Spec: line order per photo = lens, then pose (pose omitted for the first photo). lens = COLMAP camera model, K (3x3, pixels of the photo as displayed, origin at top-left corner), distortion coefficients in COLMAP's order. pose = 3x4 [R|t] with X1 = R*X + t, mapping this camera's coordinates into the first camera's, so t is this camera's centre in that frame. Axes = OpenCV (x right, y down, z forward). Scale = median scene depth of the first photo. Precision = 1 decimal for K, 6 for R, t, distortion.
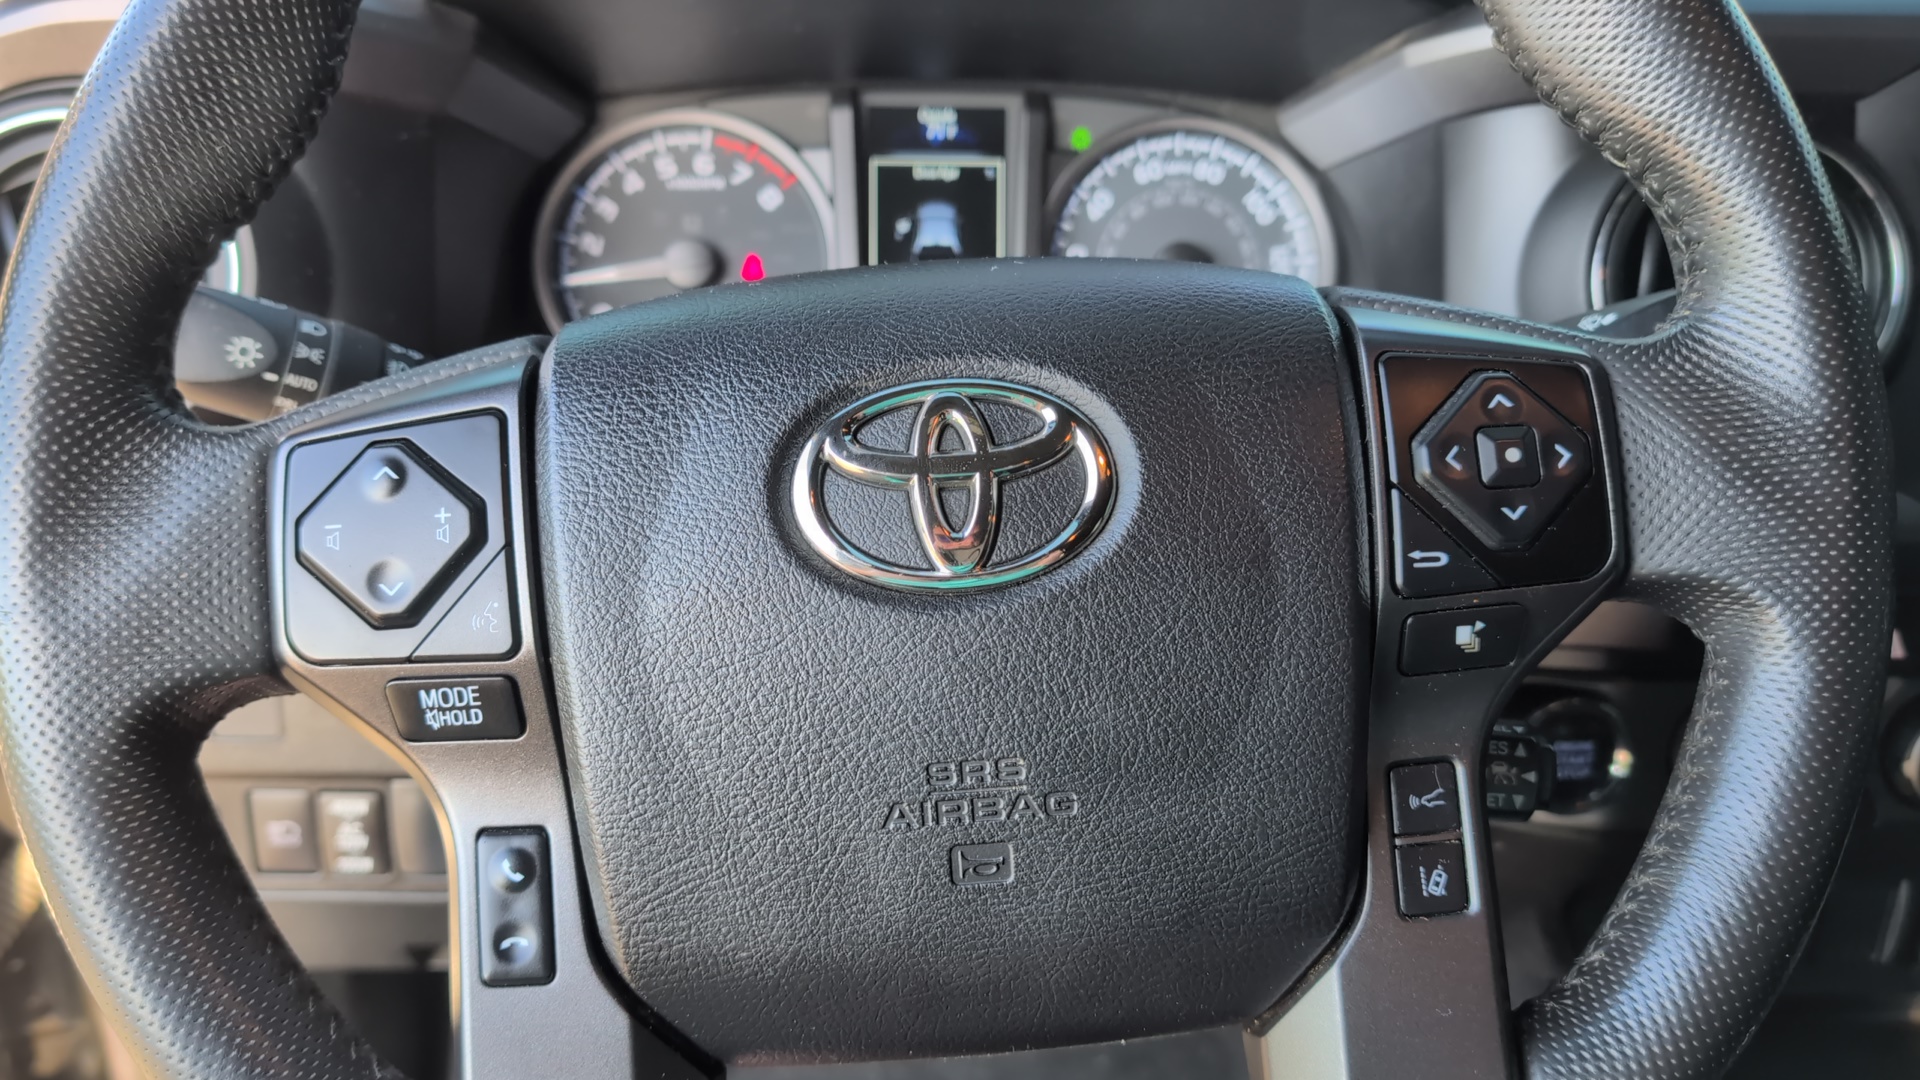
lens RADIAL K [[1594.5, 0, 960.0], [0, 1594.5, 540.0], [0, 0, 1]] dist [0.055404, -0.064947]
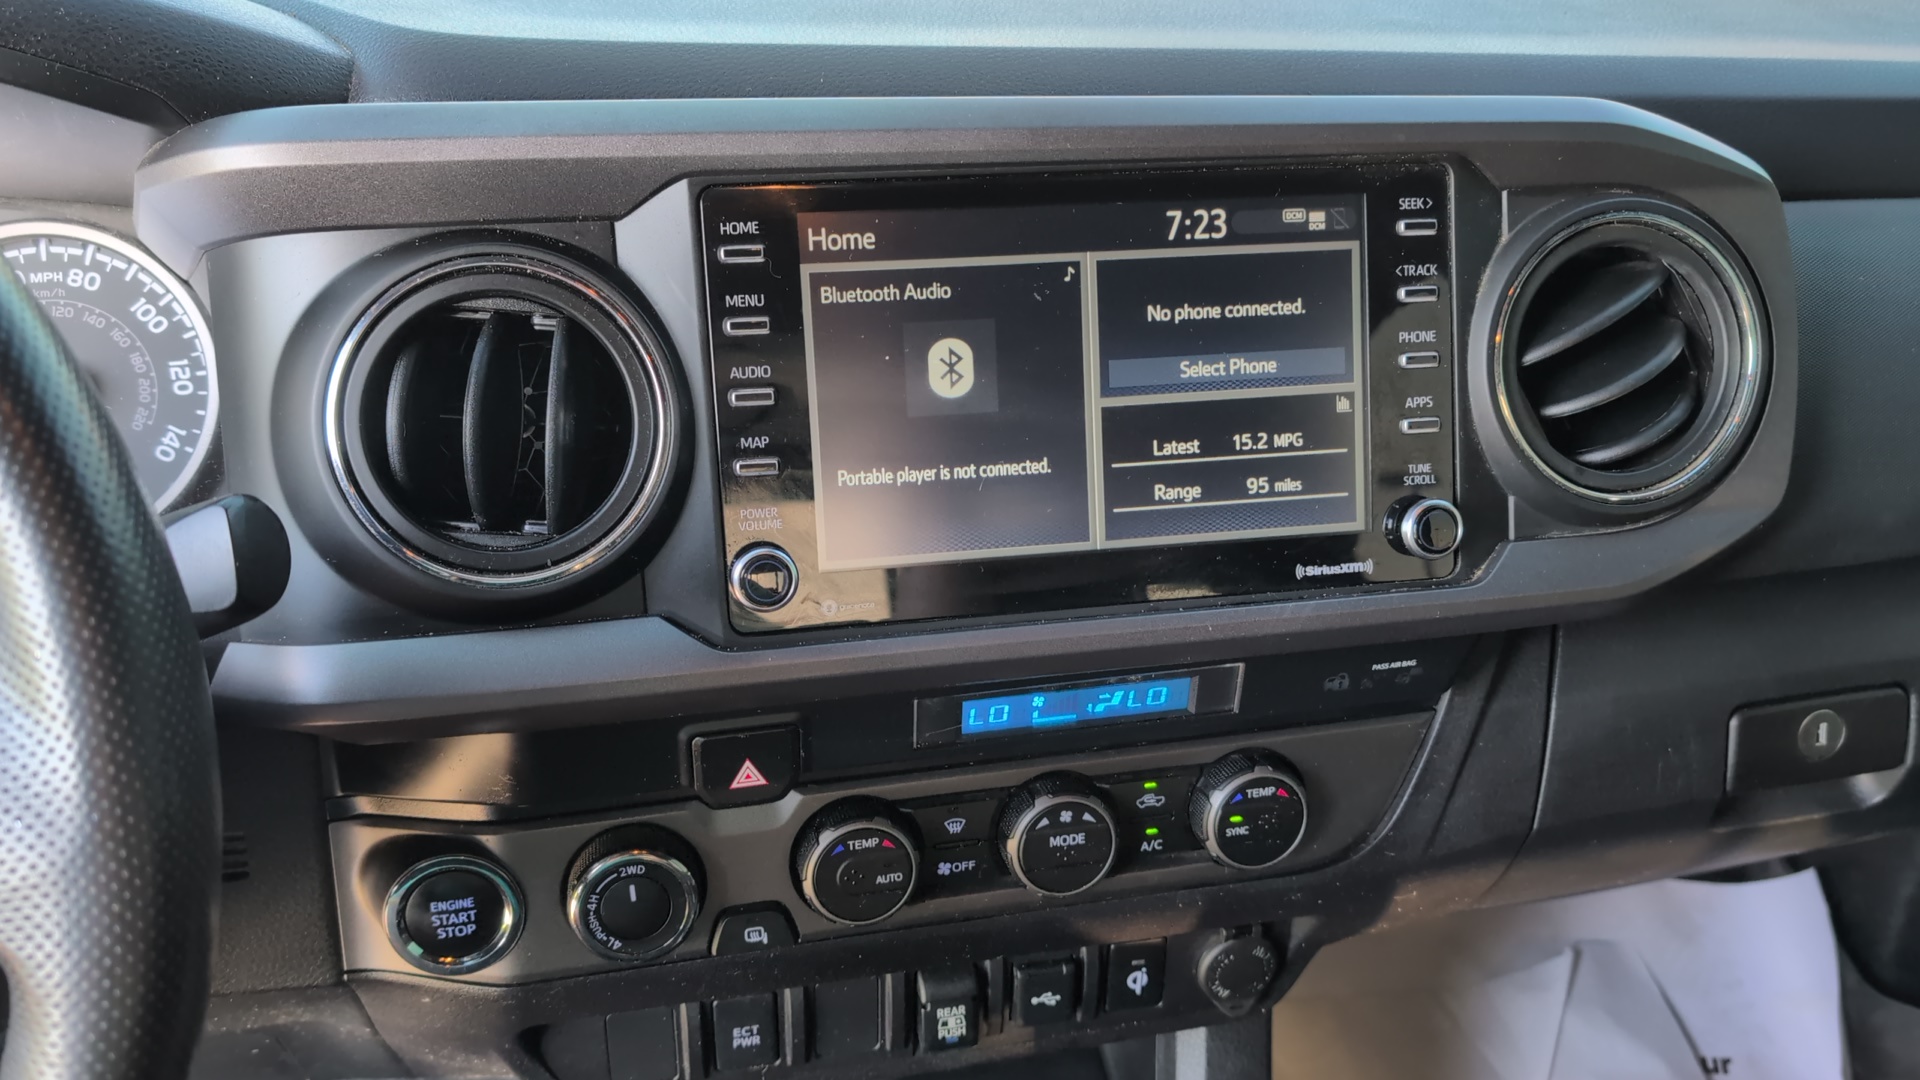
lens RADIAL K [[1609.2, 0, 960.1], [0, 1609.2, 524.6], [0, 0, 1]] dist [0.045296, -0.077371]
pose [[0.978608, -0.074877, 0.191625, 0.453781], [0.066755, 0.996590, 0.048504, -0.106496], [-0.194603, -0.034675, 0.980269, 0.018755]]
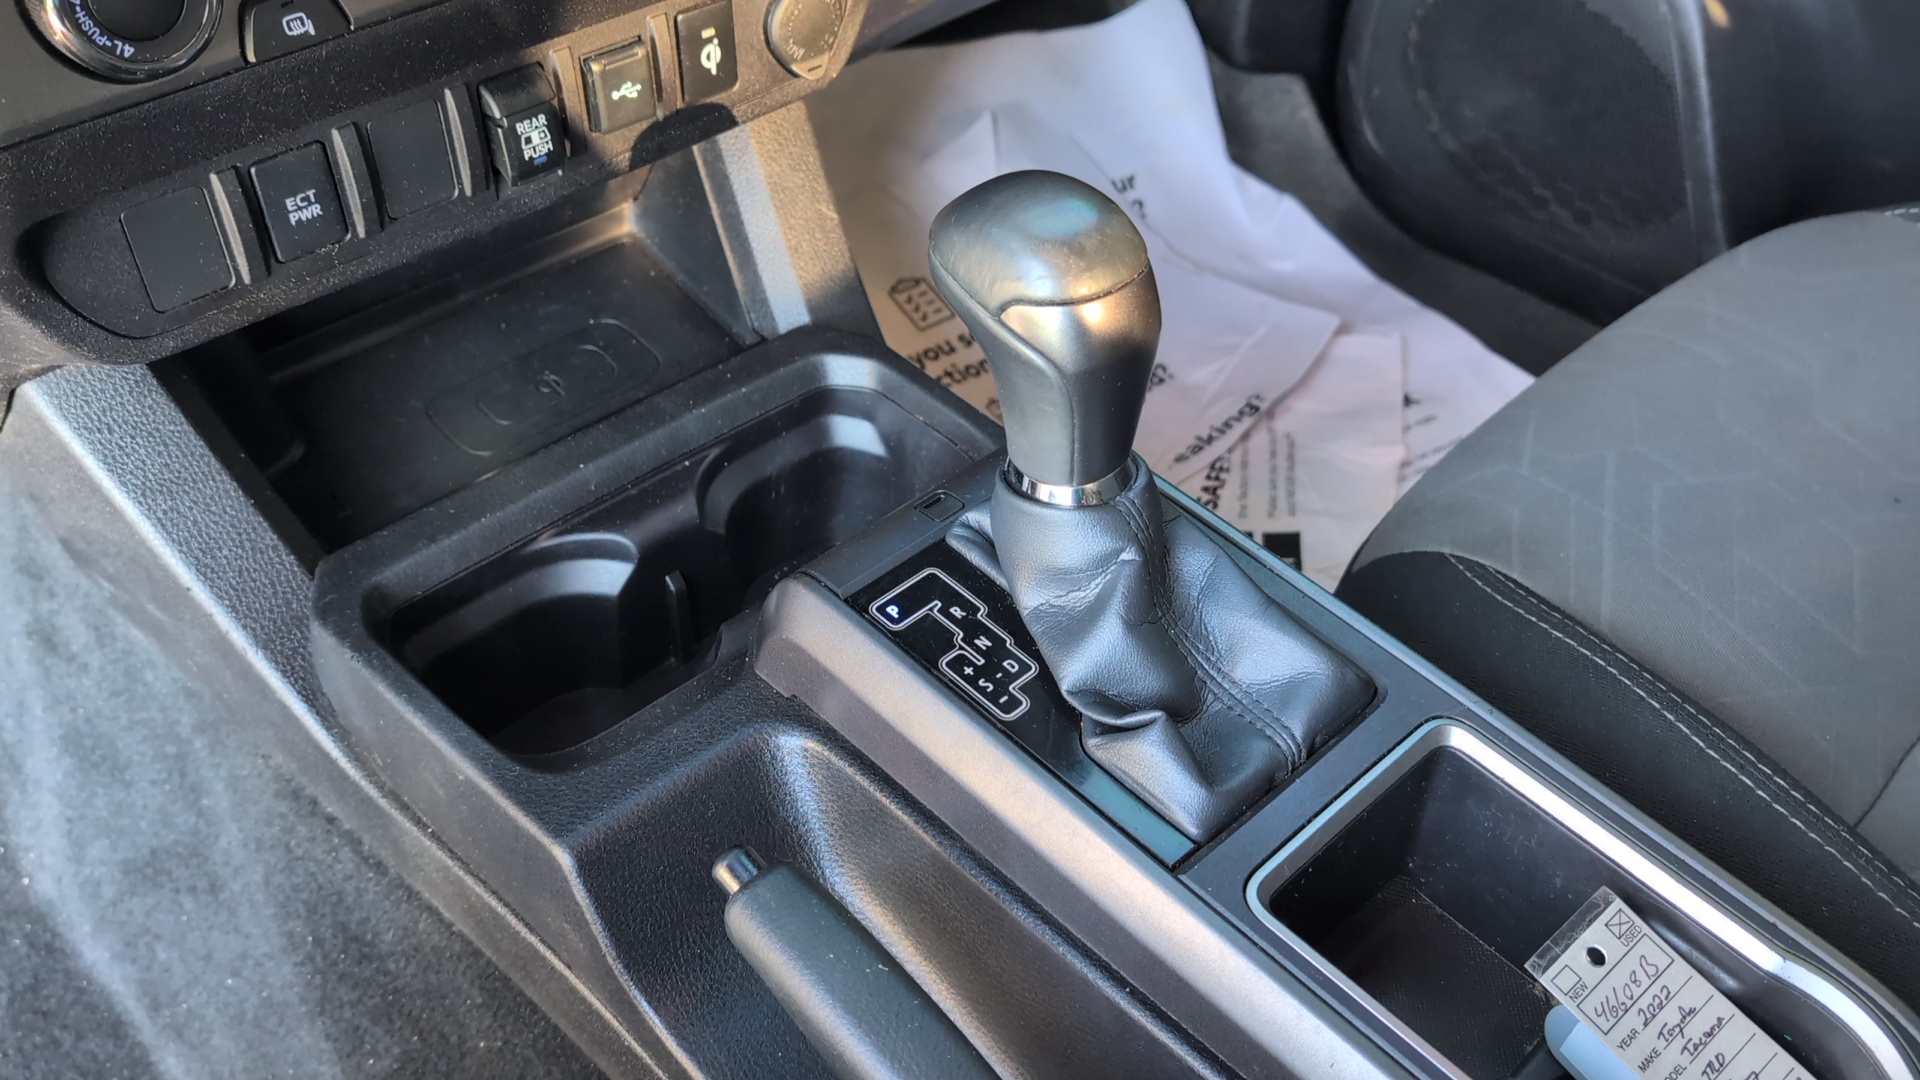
lens RADIAL K [[1638.1, 0, 916.2], [0, 1638.1, 544.3], [0, 0, 1]] dist [0.039903, 0.003051]
pose [[0.759637, -0.440927, 0.478054, 0.258649], [0.238767, 0.872826, 0.425634, 0.109361], [-0.604931, -0.209184, 0.768310, 0.142416]]
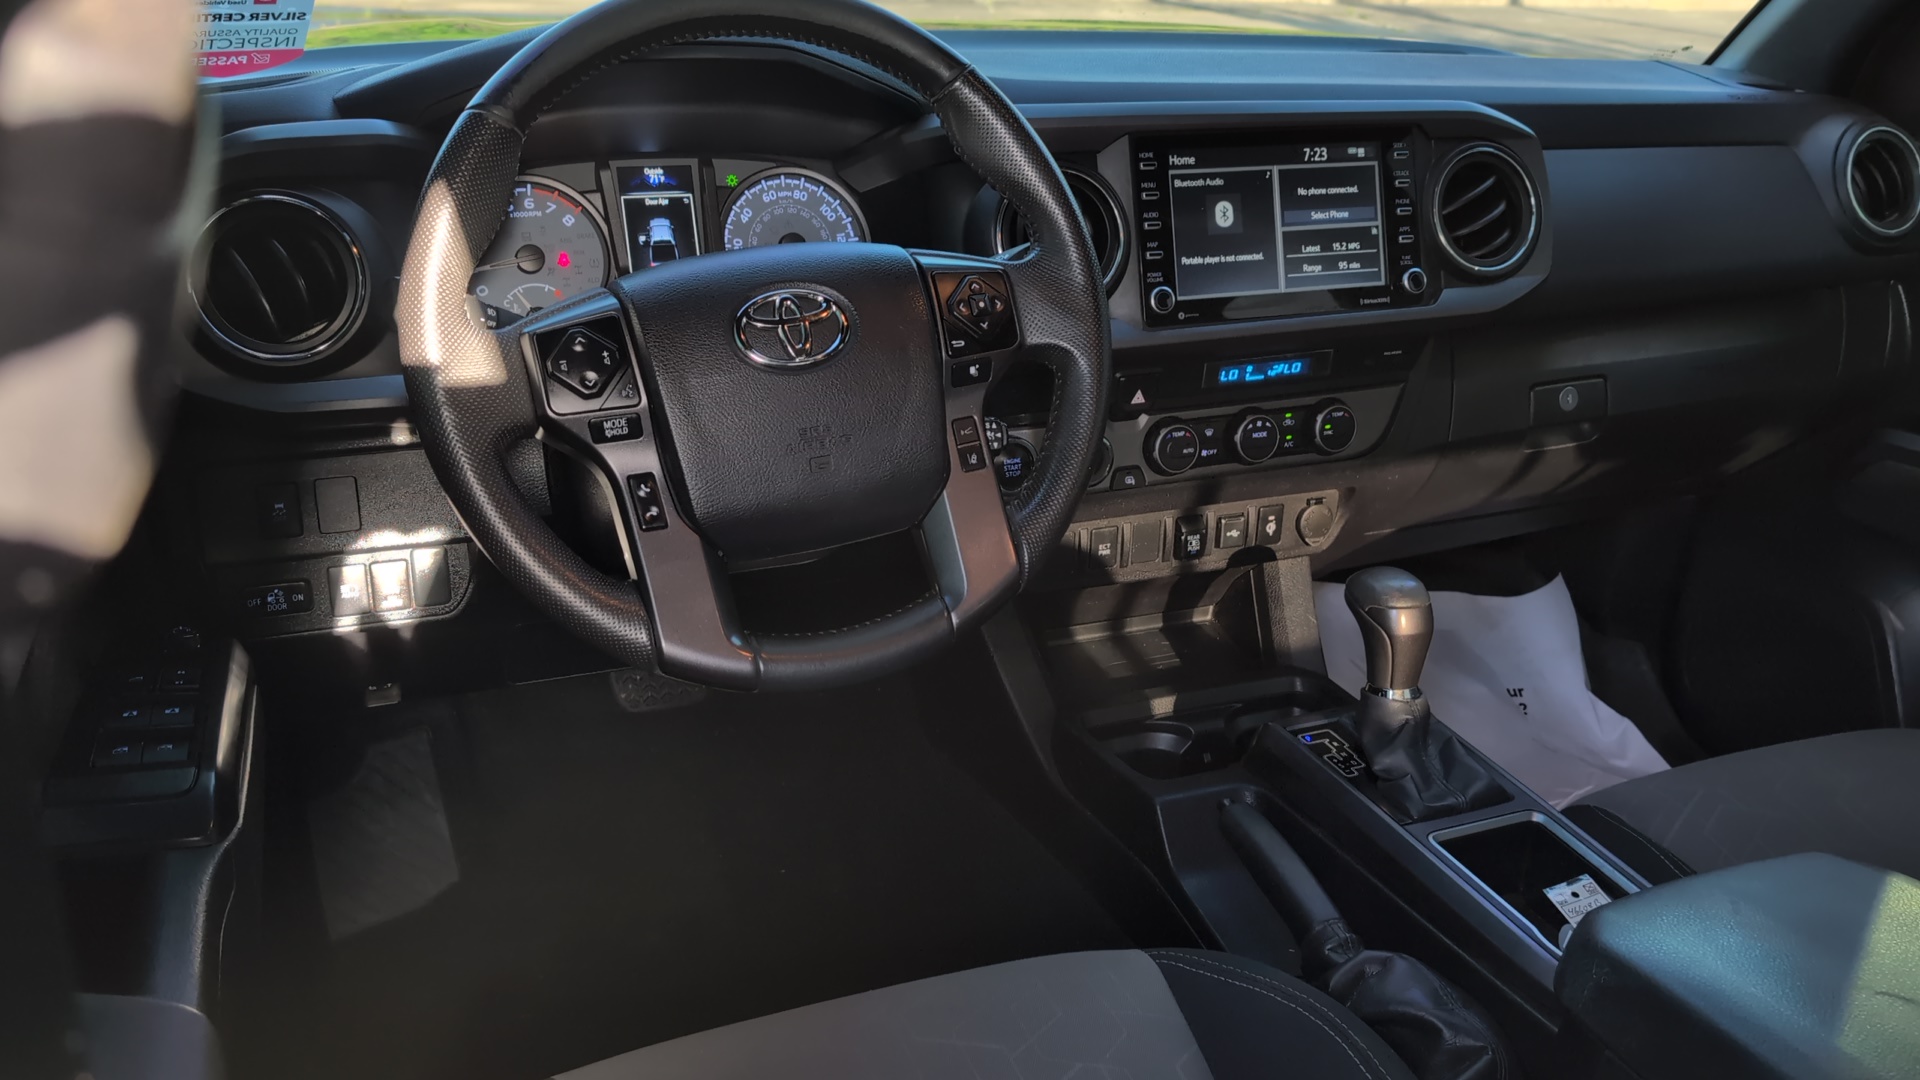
lens RADIAL K [[1594.5, 0, 960.0], [0, 1594.5, 540.0], [0, 0, 1]] dist [0.055404, -0.064947]
pose [[0.932051, -0.117626, 0.342703, -0.370373], [0.113667, 0.993013, 0.031692, 0.139559], [-0.344036, 0.009415, 0.938909, -0.853788]]
